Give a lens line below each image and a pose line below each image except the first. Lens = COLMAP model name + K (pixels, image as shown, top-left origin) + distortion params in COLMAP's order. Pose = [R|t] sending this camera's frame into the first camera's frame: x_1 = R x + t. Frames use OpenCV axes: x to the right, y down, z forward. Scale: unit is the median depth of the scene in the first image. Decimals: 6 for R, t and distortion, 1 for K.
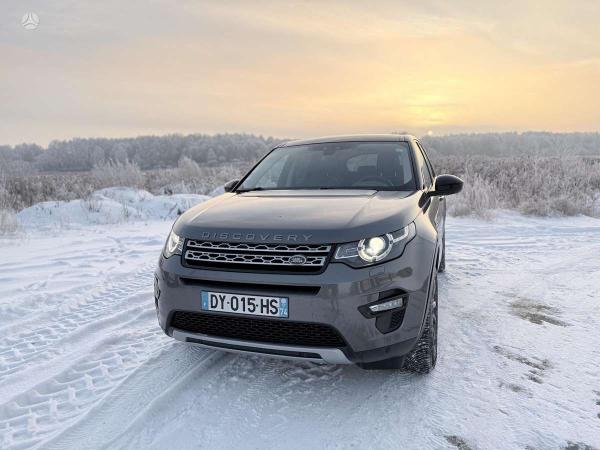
lens RADIAL K [[428.1, 0, 300.0], [0, 428.1, 225.0], [0, 0, 1]] dist [0.131569, -0.207400]
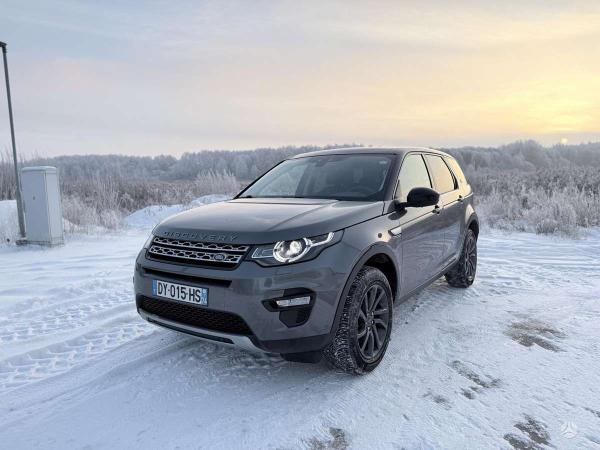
lens RADIAL K [[428.1, 0, 300.0], [0, 428.1, 225.0], [0, 0, 1]] dist [0.131569, -0.207400]
pose [[0.965873, 0.037785, -0.256244, 0.449474], [-0.043750, 0.998887, -0.017617, 0.005418], [0.255293, 0.028227, 0.966452, -0.065592]]
